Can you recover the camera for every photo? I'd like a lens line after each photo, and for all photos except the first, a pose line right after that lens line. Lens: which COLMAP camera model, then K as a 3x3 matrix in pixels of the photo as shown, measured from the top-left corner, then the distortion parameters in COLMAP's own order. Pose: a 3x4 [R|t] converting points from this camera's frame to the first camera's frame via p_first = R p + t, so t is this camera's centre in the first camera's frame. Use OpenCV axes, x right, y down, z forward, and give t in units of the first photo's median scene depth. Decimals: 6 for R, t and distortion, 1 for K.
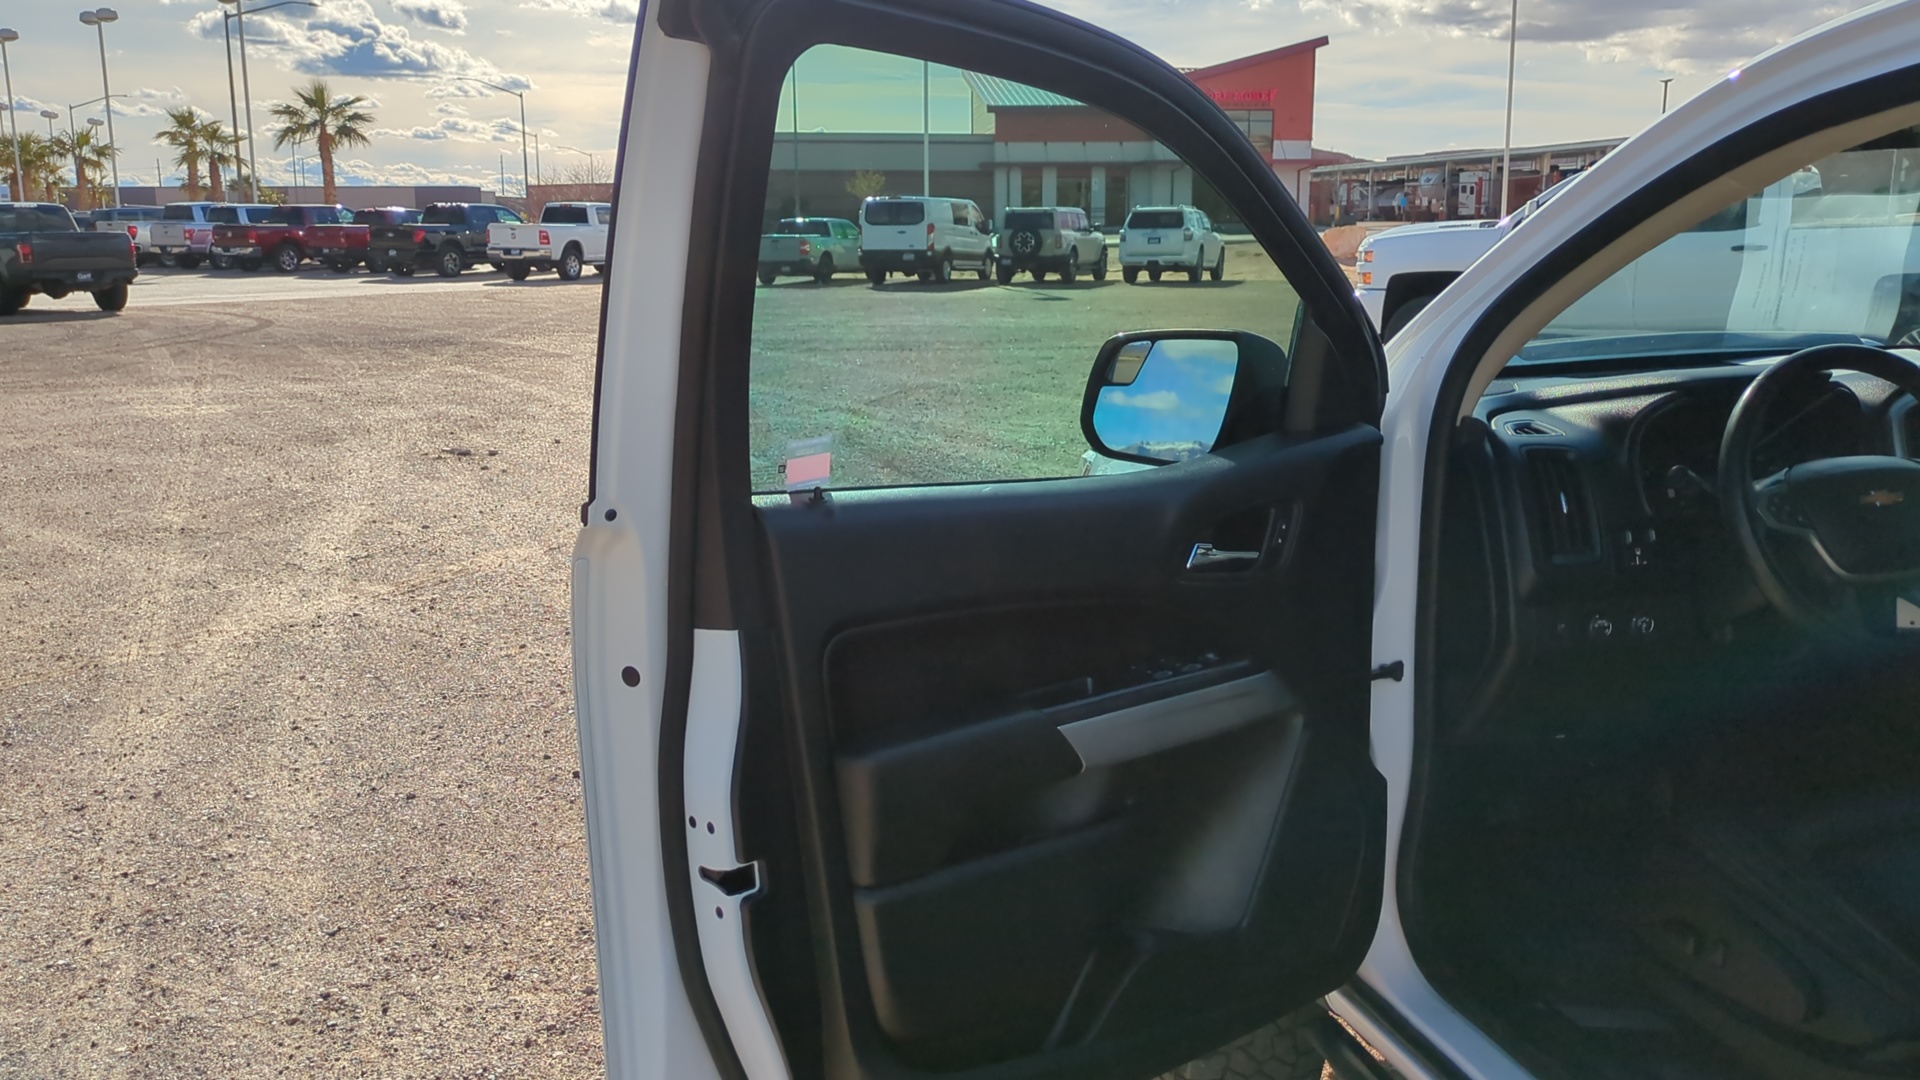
lens RADIAL K [[1703.9, 0, 1008.4], [0, 1703.9, 592.3], [0, 0, 1]] dist [0.097835, -0.156829]
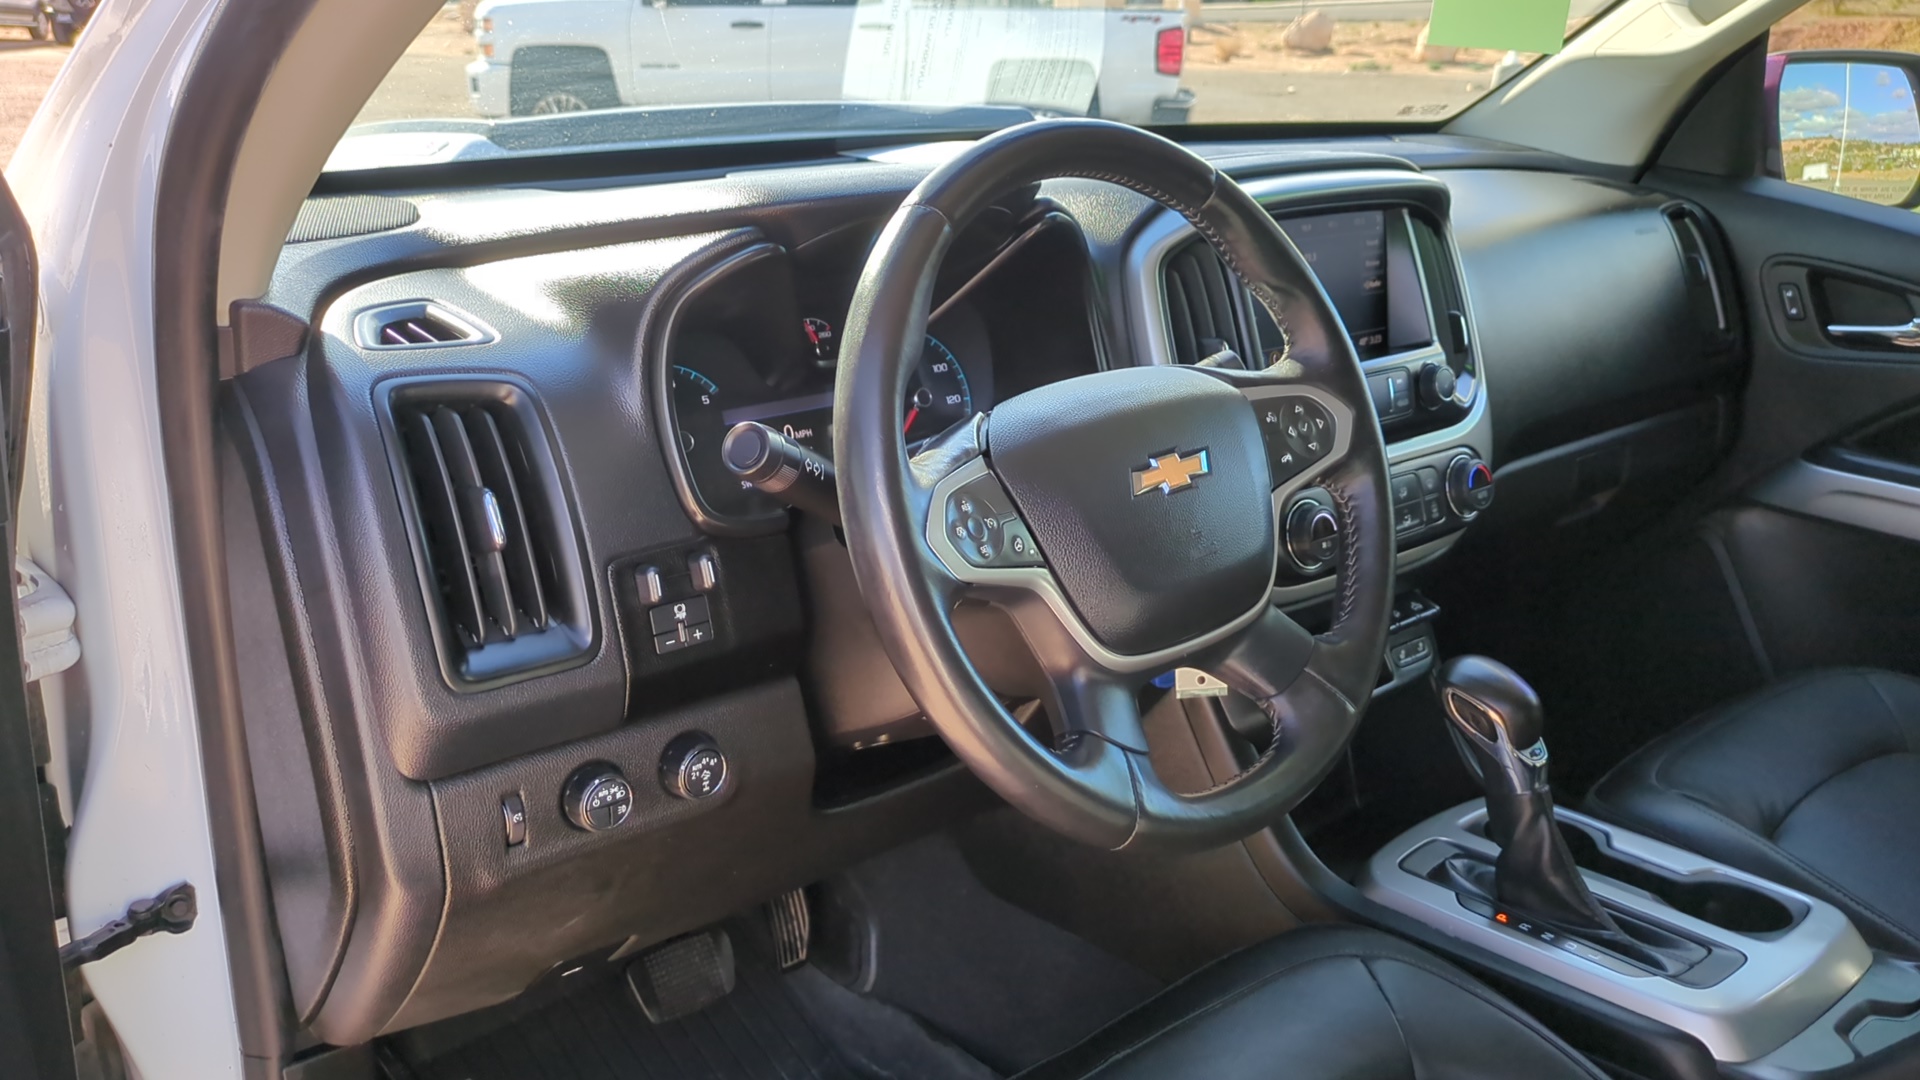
lens RADIAL K [[1601.5, 0, 960.0], [0, 1601.5, 540.0], [0, 0, 1]] dist [0.057201, -0.001950]
pose [[0.900312, -0.109162, 0.421333, 0.253271], [0.063295, 0.990584, 0.121398, -0.082996], [-0.430618, -0.082628, 0.898744, 0.590708]]
